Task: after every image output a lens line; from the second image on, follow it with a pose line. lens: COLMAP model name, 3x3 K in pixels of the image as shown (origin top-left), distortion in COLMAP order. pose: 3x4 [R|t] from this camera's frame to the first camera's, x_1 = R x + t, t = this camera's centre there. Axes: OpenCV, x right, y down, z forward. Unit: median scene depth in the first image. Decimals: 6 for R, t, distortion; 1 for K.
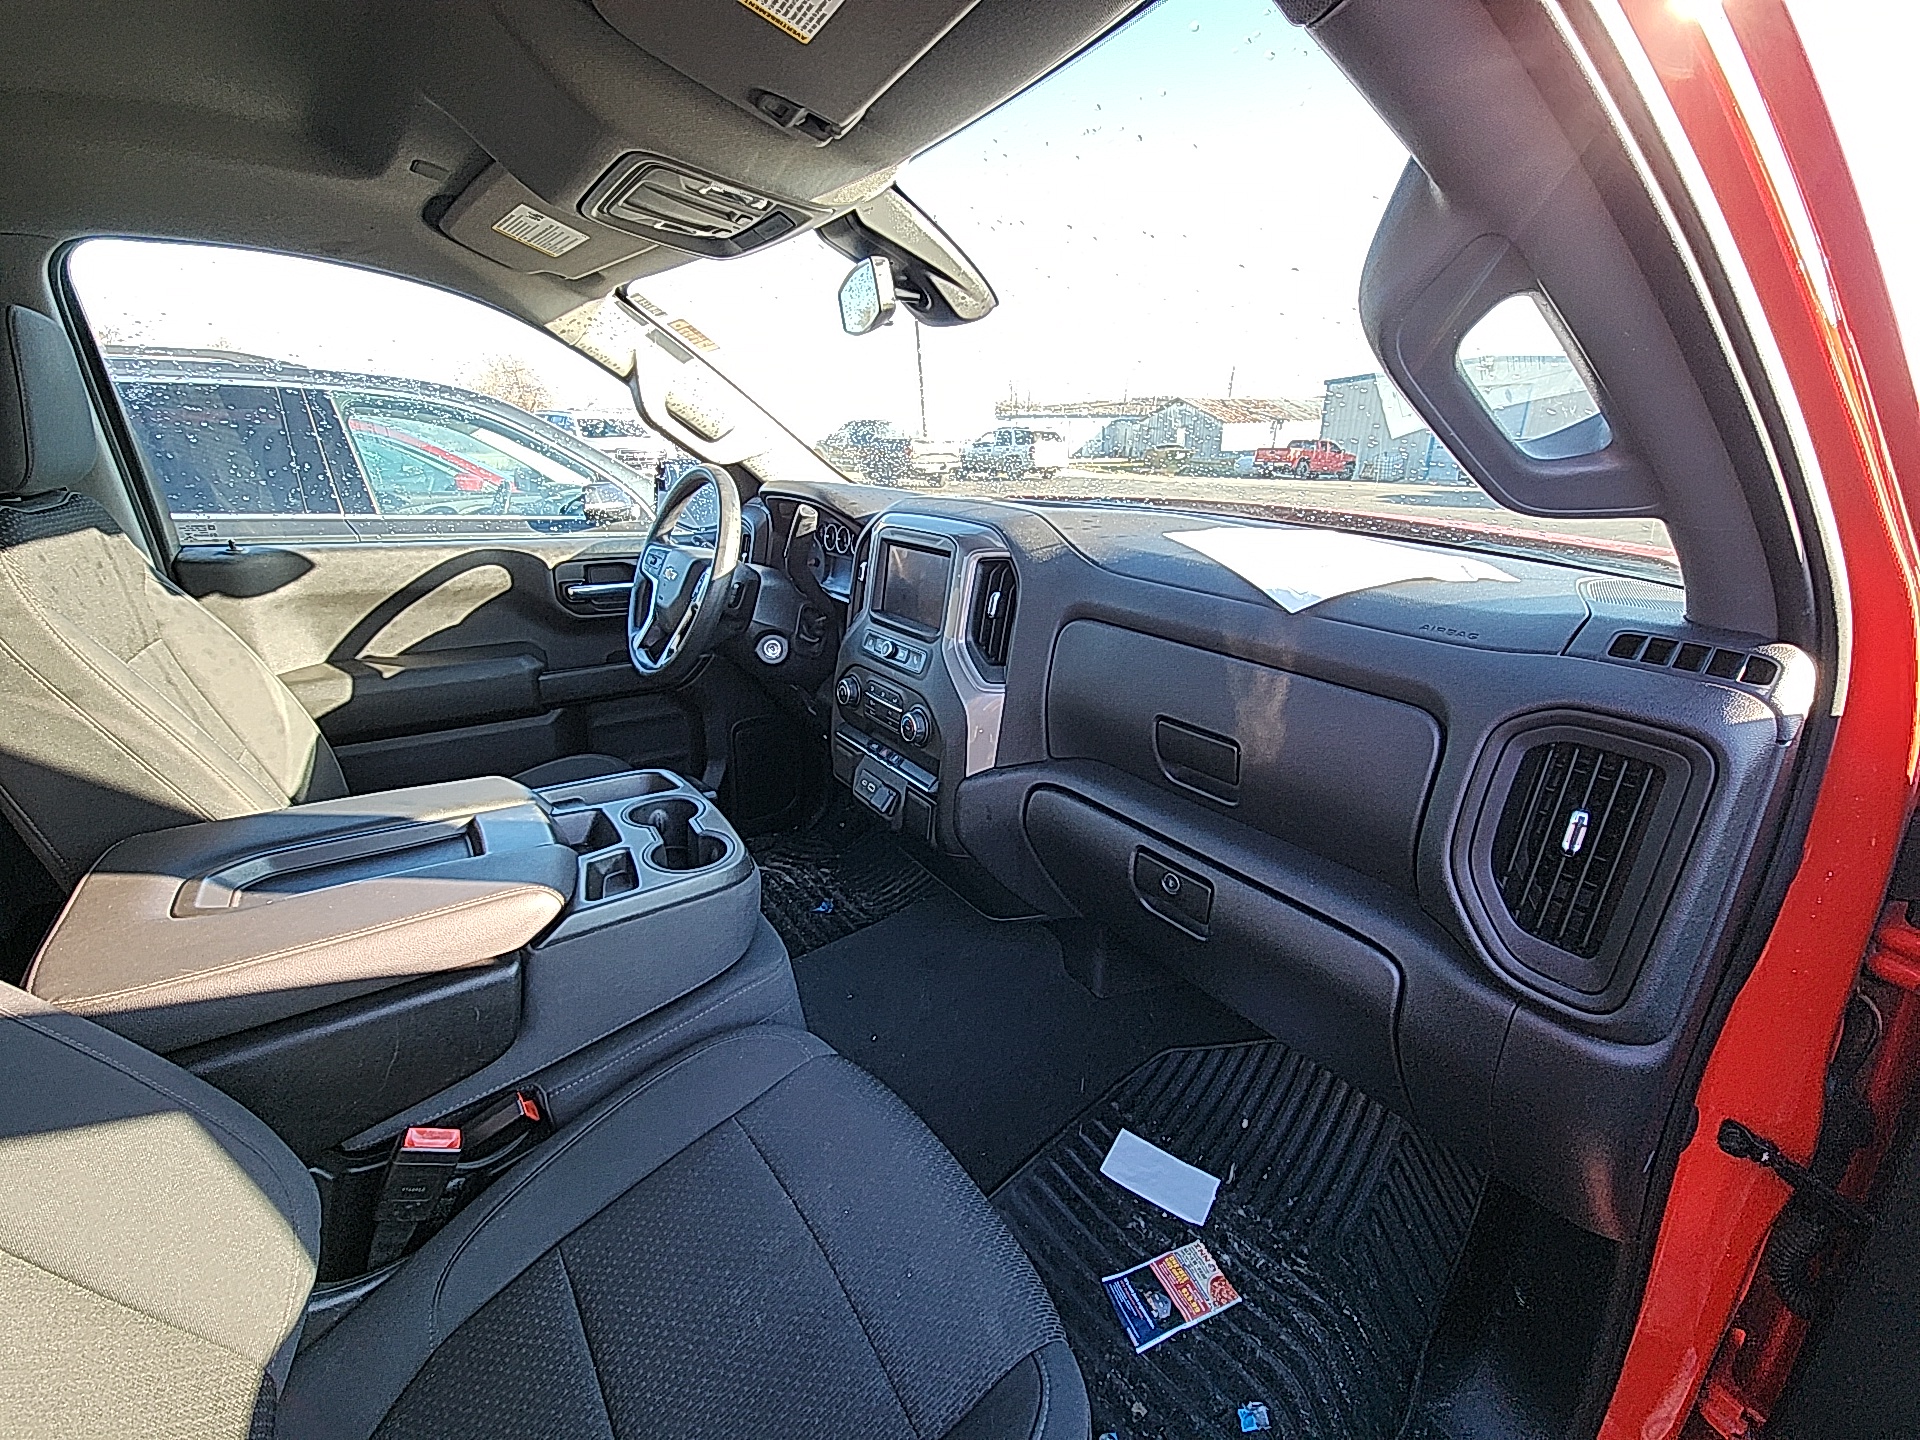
lens RADIAL K [[775.1, 0, 967.2], [0, 775.1, 704.5], [0, 0, 1]] dist [-0.000033, -0.000468]
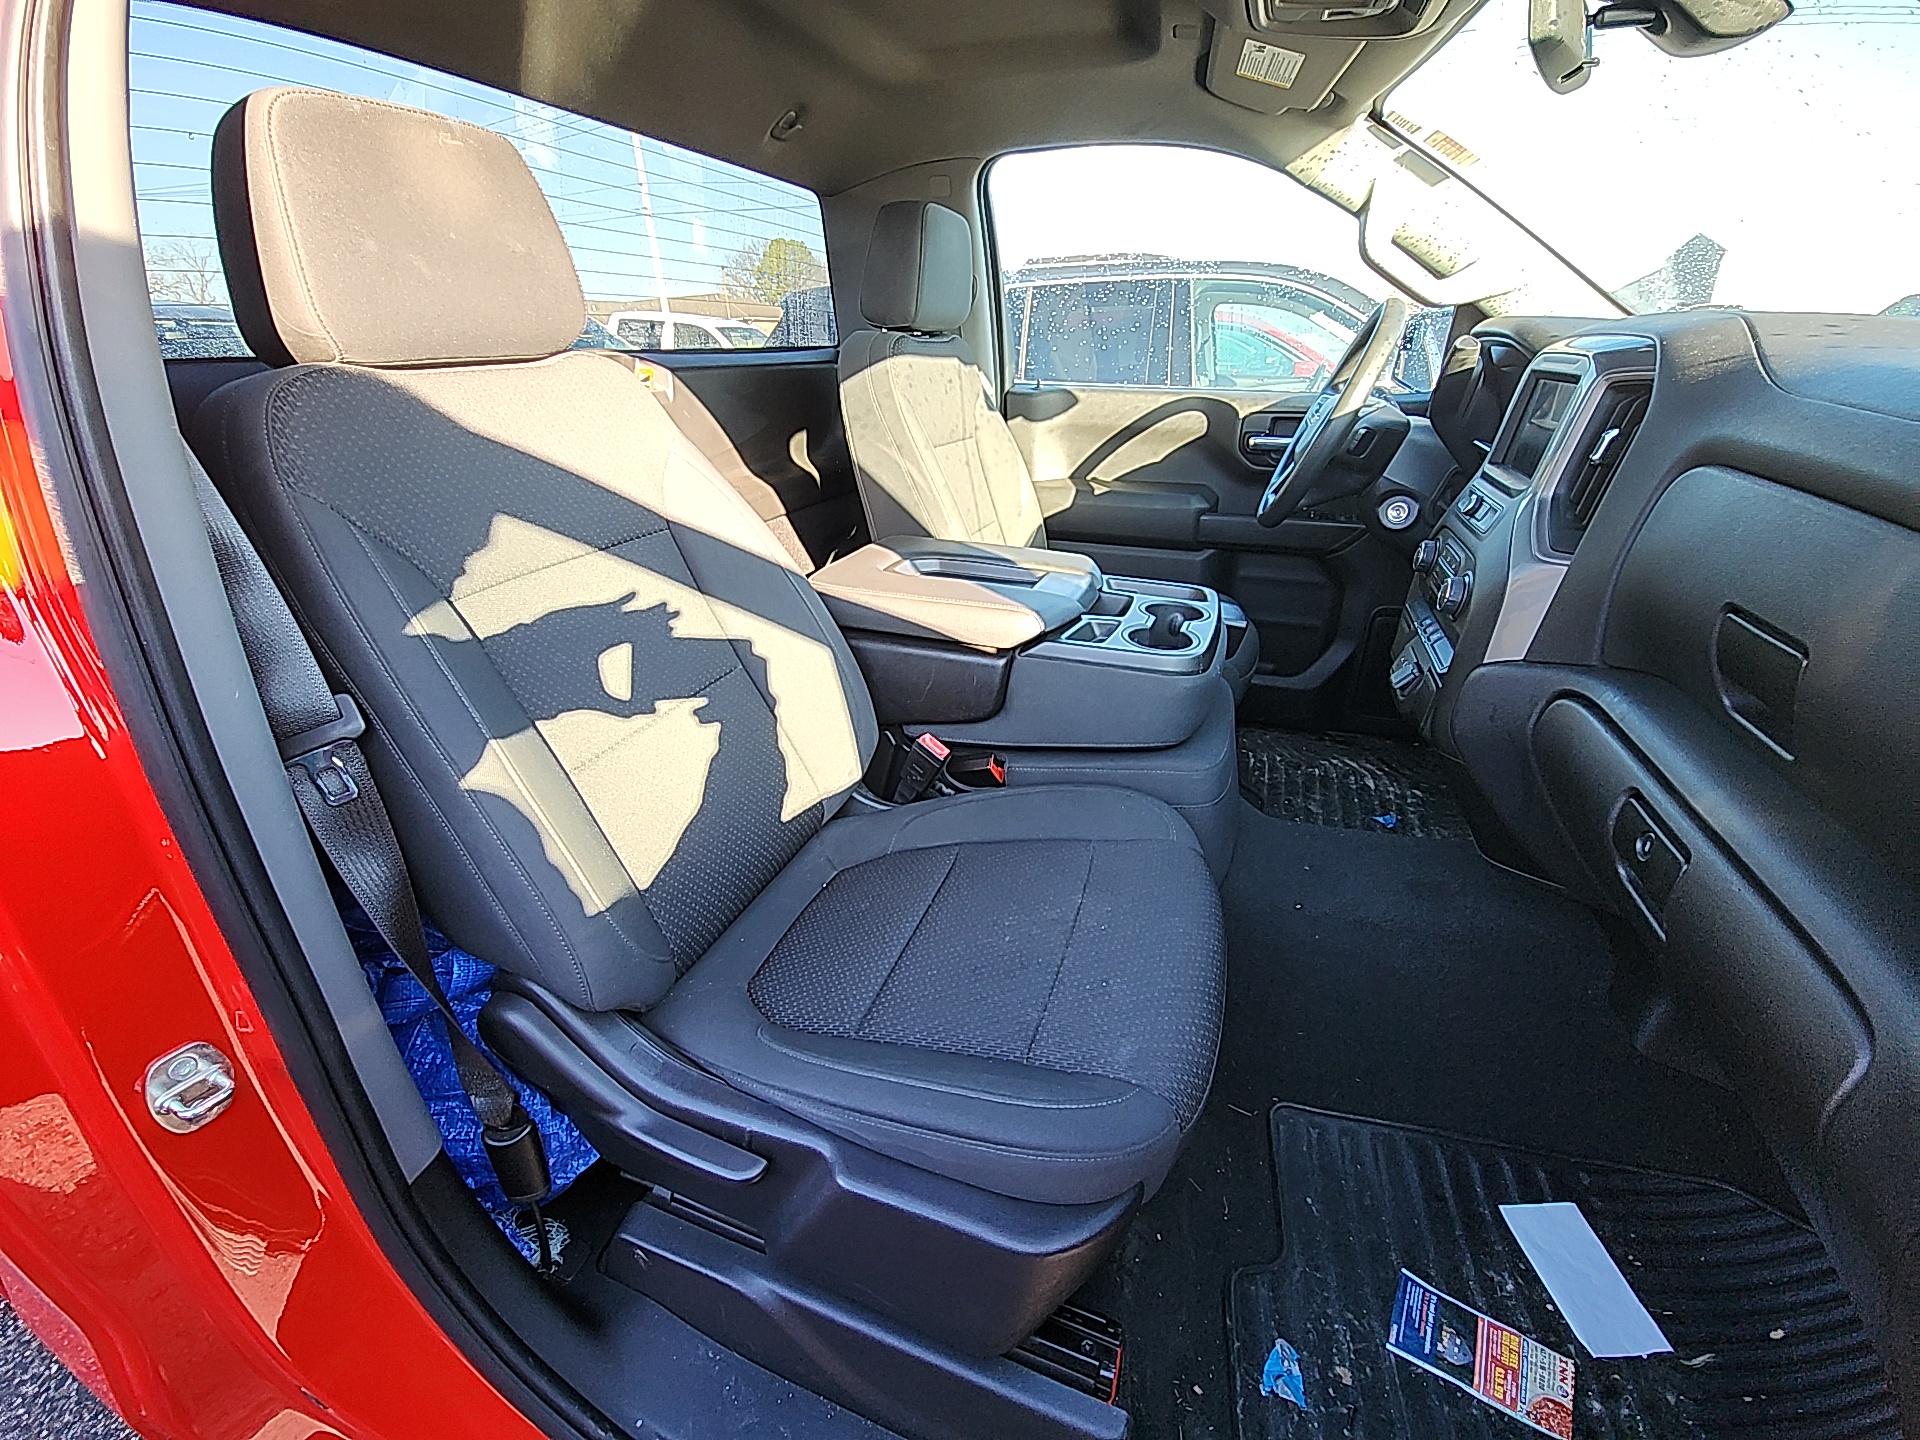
lens RADIAL K [[775.1, 0, 939.9], [0, 775.1, 708.7], [0, 0, 1]] dist [-0.000033, -0.000468]
pose [[0.544374, 0.332964, -0.769930, 0.245838], [-0.237068, 0.941498, 0.239543, 0.058357], [0.804646, 0.052125, 0.591462, 0.042430]]
